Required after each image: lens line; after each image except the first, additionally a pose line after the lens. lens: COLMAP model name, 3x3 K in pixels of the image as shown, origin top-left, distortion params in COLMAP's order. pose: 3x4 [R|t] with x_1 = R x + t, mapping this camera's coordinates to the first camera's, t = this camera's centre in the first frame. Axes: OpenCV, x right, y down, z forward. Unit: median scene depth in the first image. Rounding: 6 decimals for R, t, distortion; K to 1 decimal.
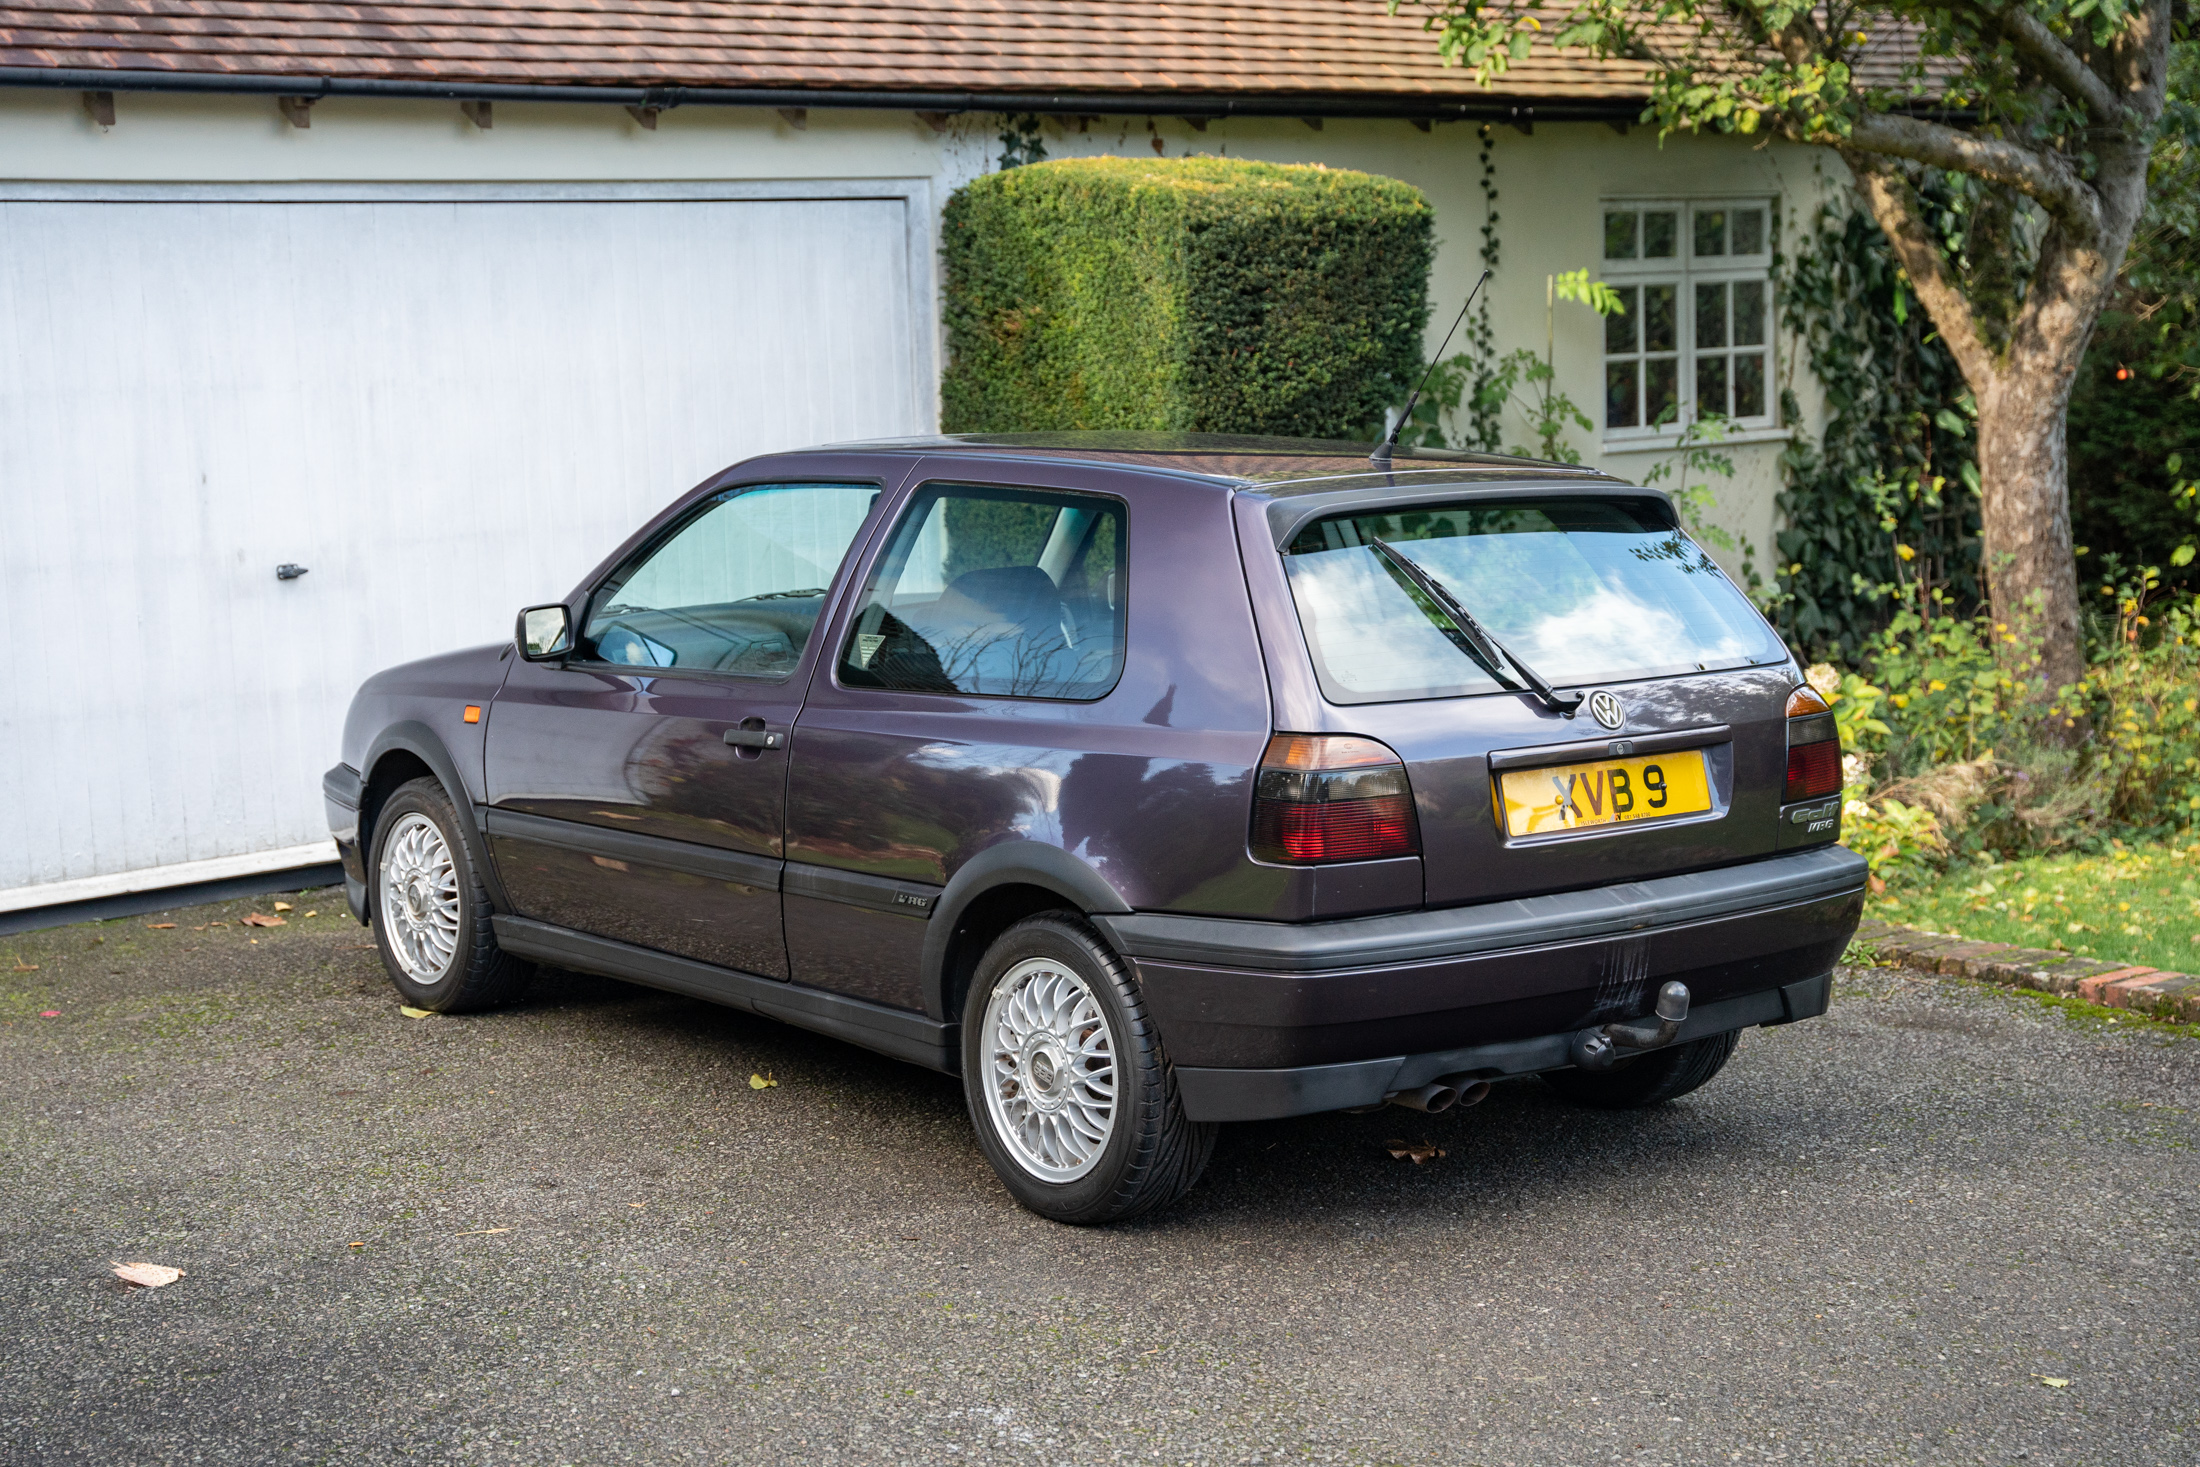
lens RADIAL K [[3338.8, 0, 1099.3], [0, 3338.8, 723.6], [0, 0, 1]] dist [0.144198, 0.132364]
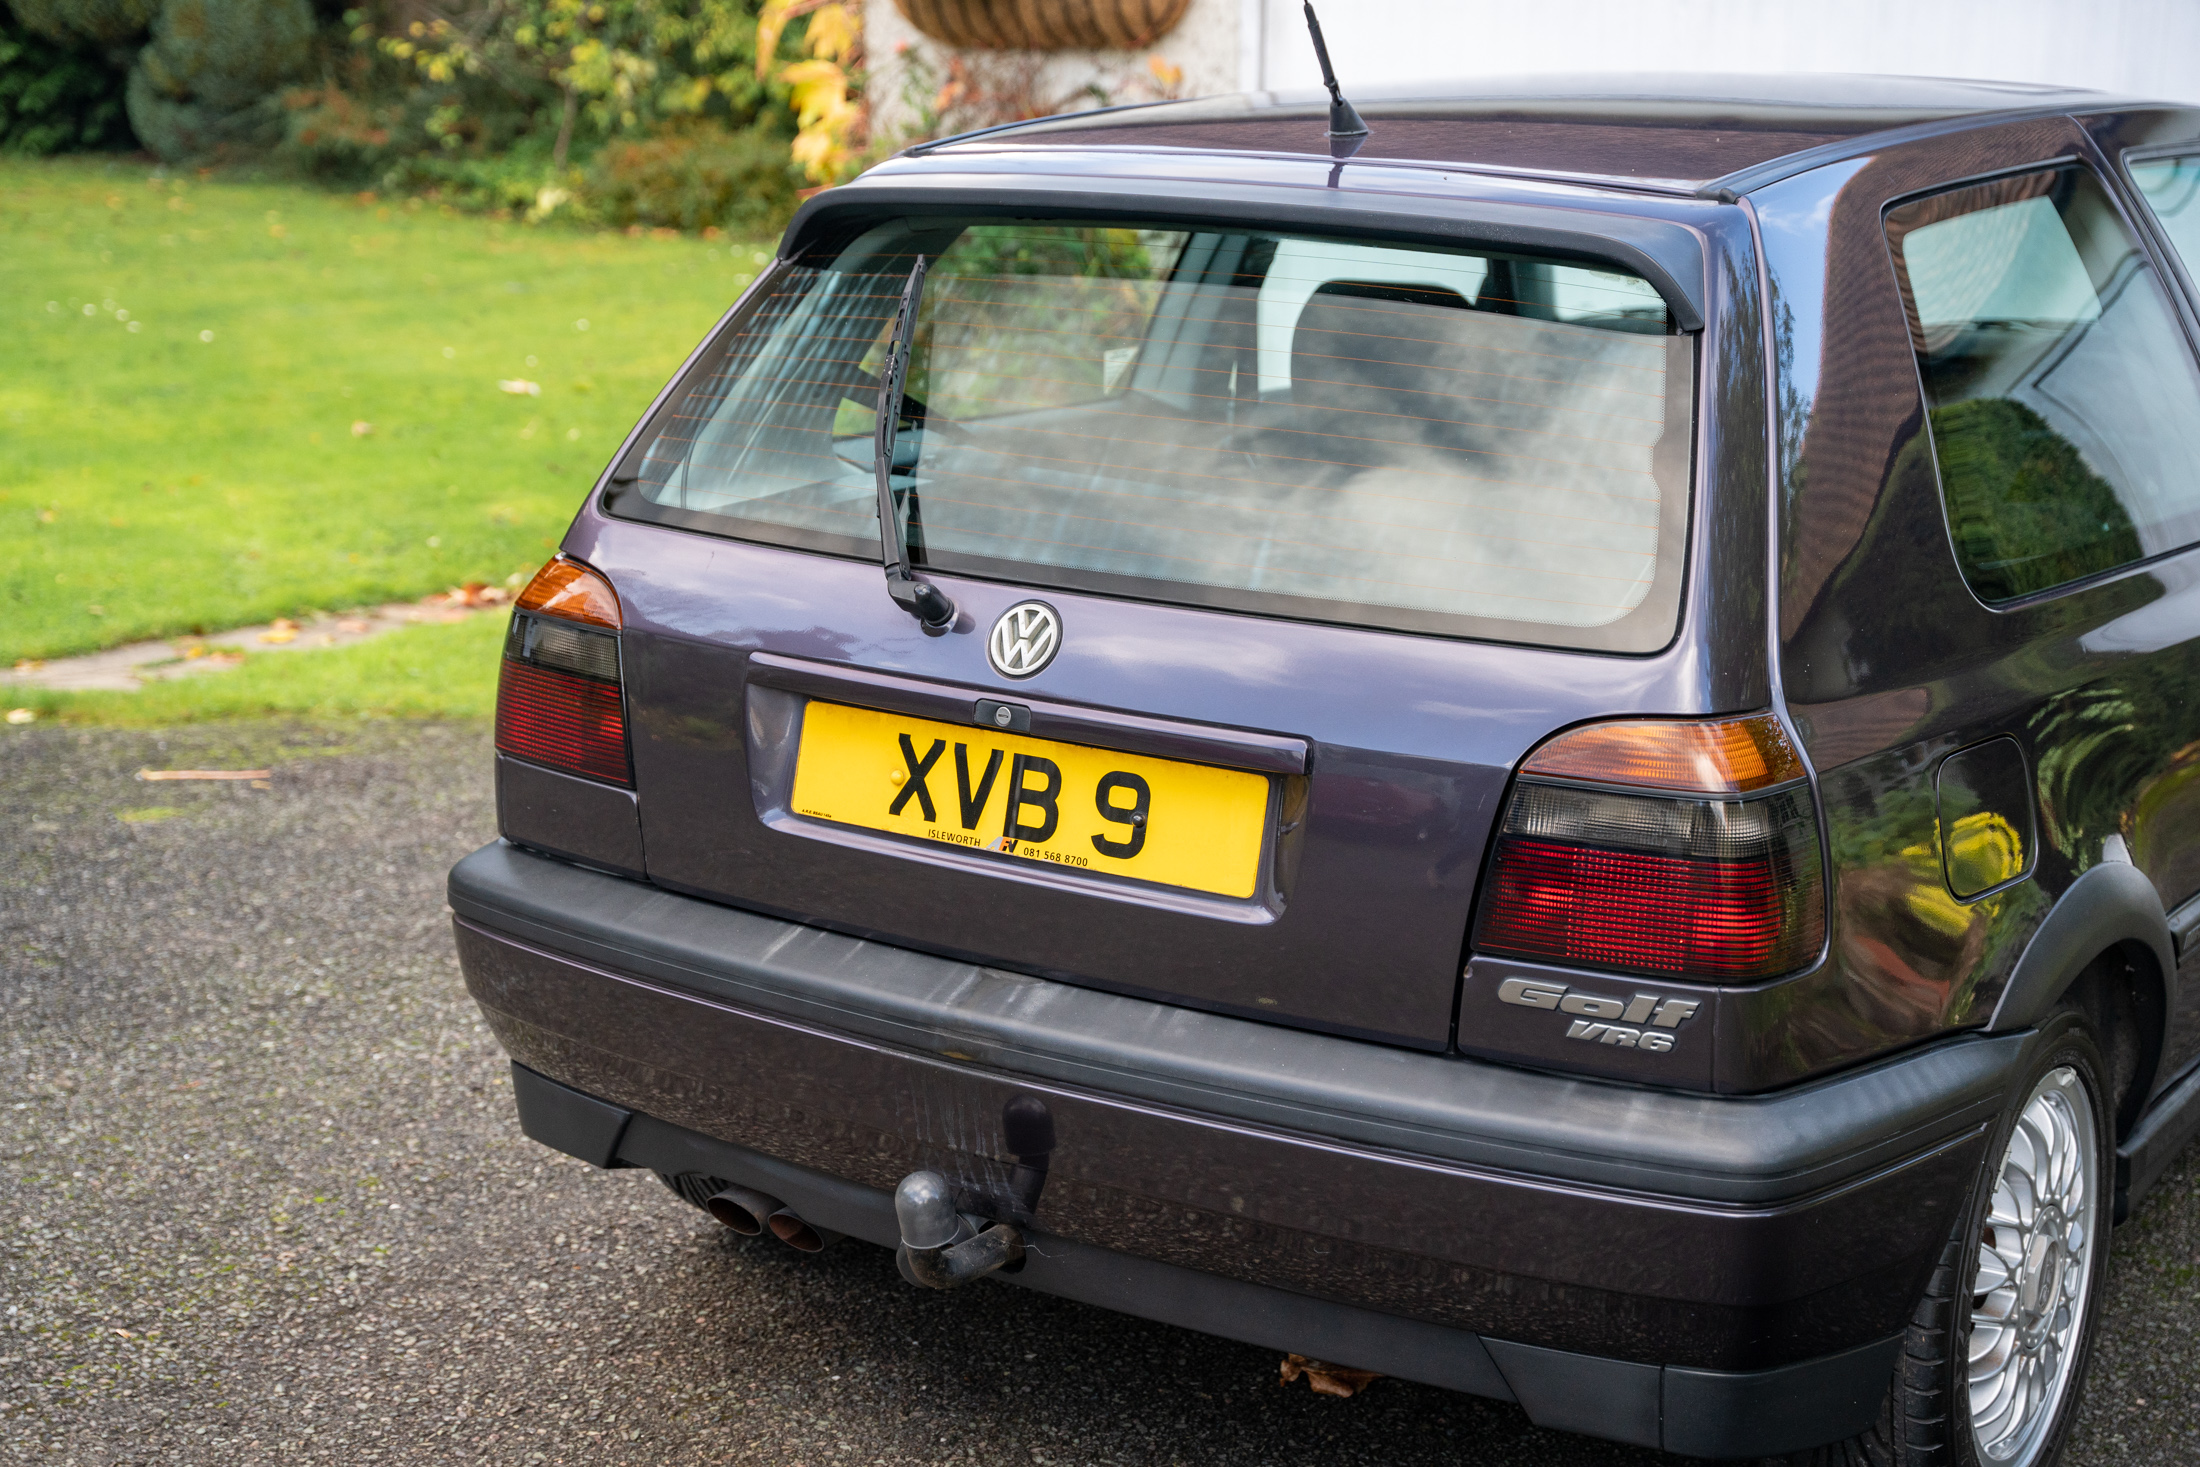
lens RADIAL K [[3338.8, 0, 1099.3], [0, 3338.8, 723.6], [0, 0, 1]] dist [0.144198, 0.132364]
pose [[0.329141, 0.236278, -0.914242, 0.364607], [-0.124776, 0.970582, 0.205917, -0.057172], [0.936000, 0.046299, 0.348940, 0.484961]]
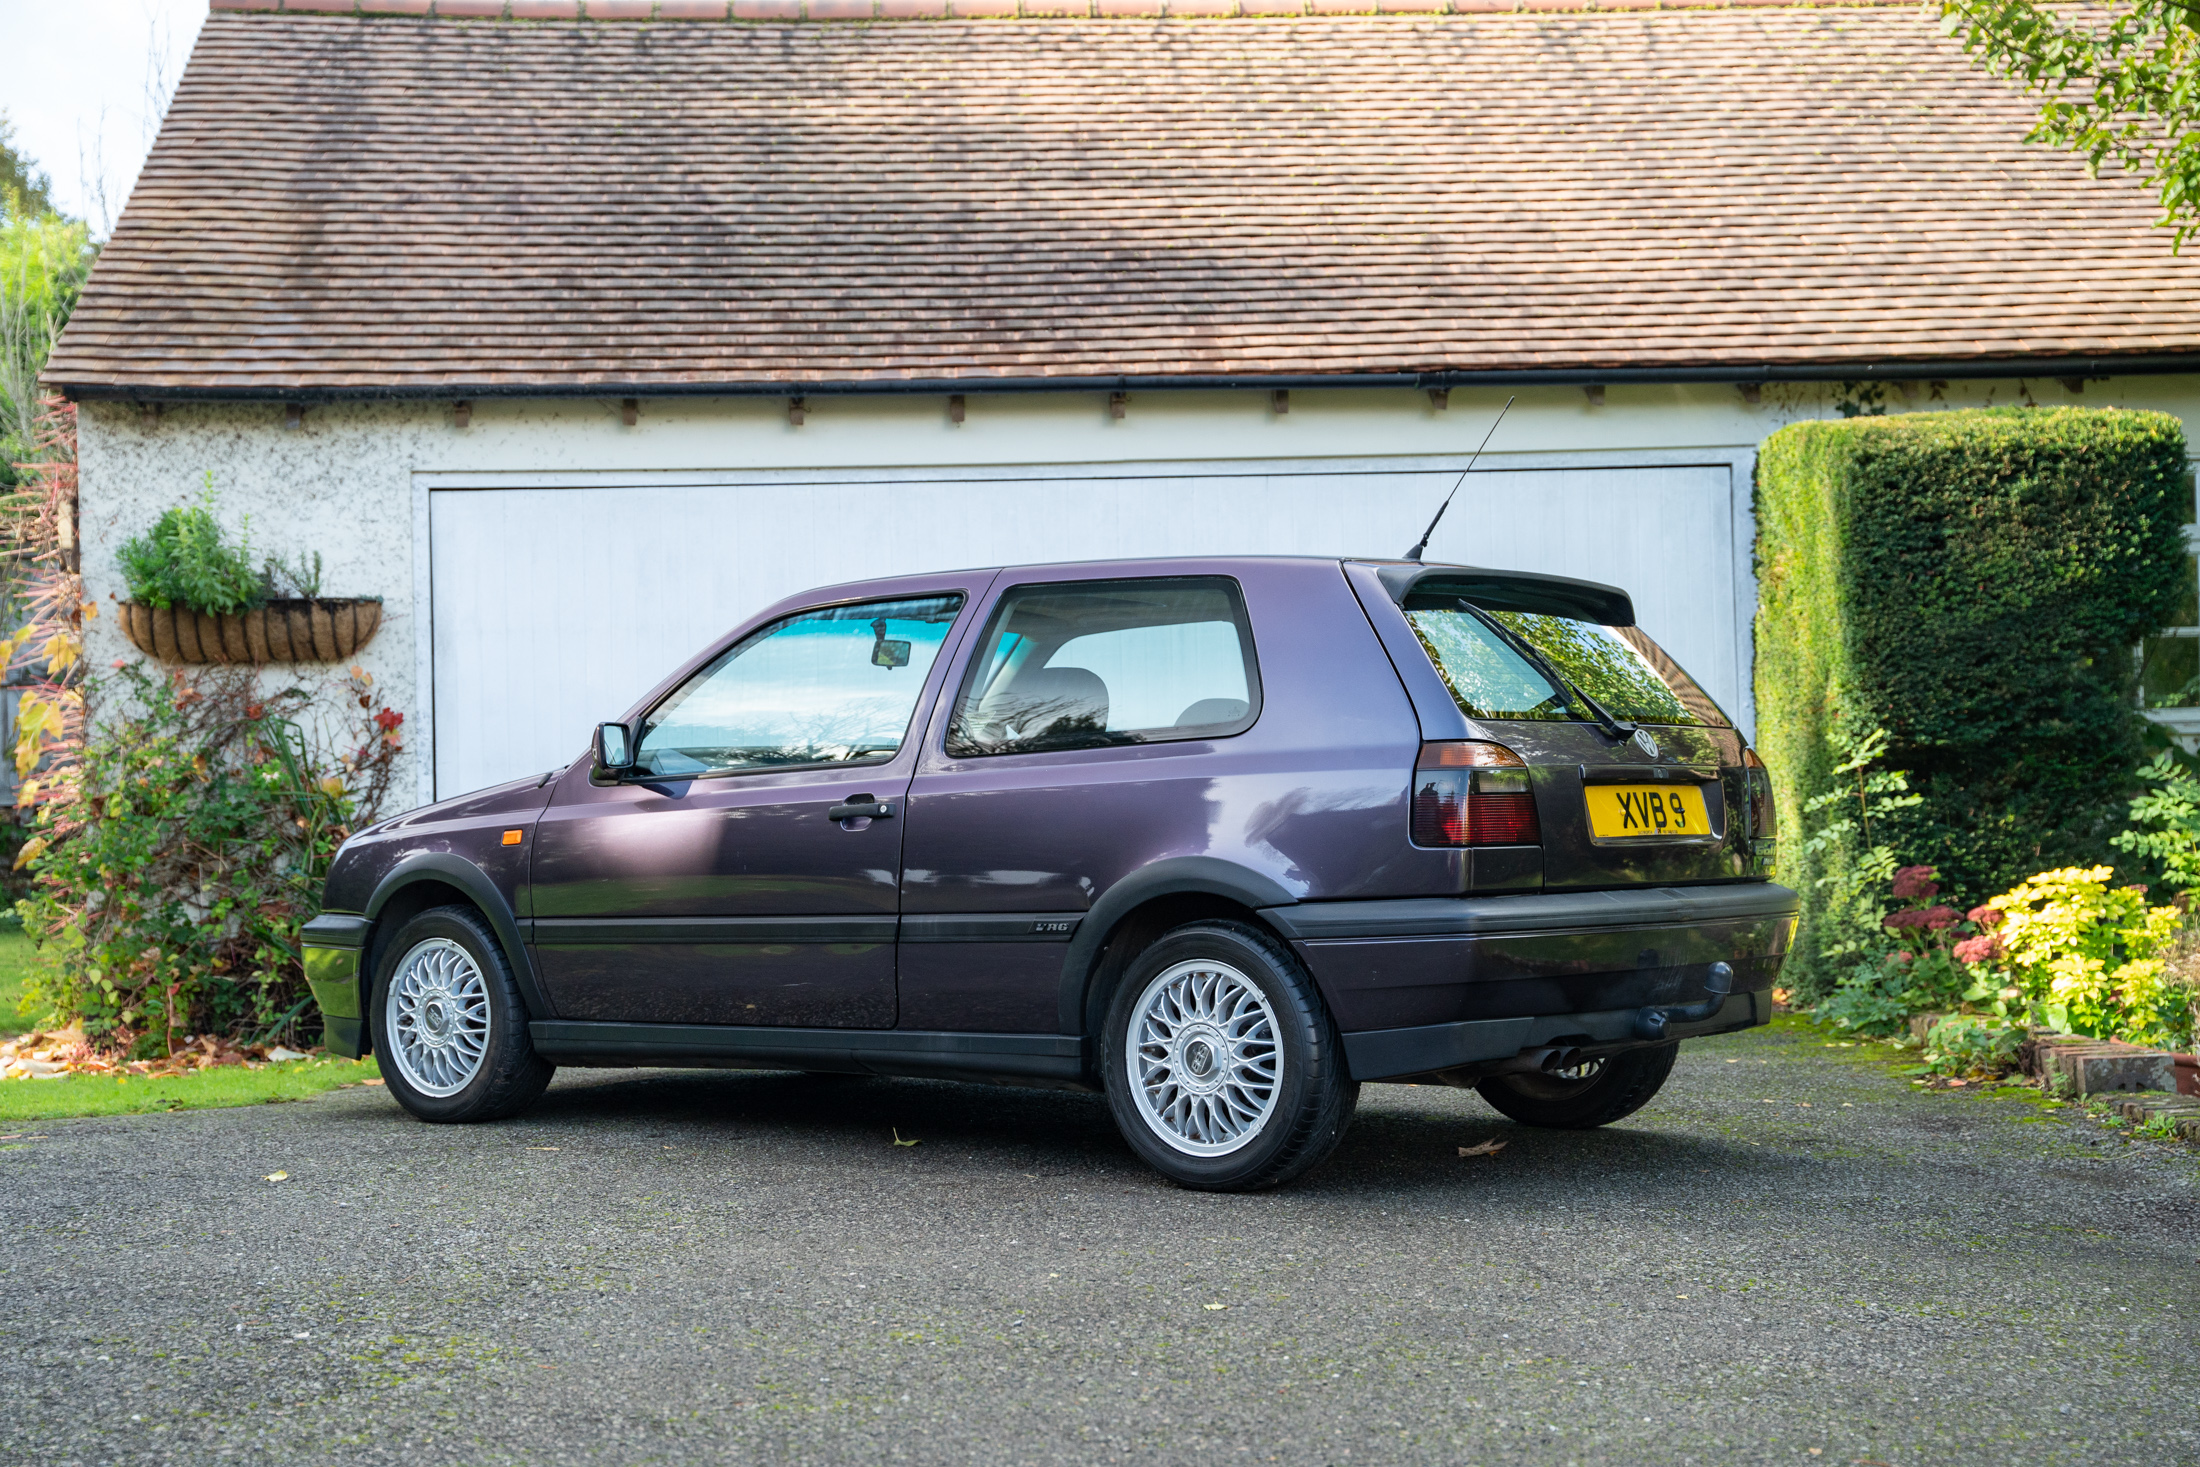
lens RADIAL K [[3050.5, 0, 1103.2], [0, 3050.5, 732.8], [0, 0, 1]] dist [0.034137, 0.443933]
pose [[0.800735, -0.004791, -0.598999, 0.414622], [-0.075713, 0.991139, -0.109140, 0.061612], [0.594214, 0.132744, 0.793277, 0.097798]]
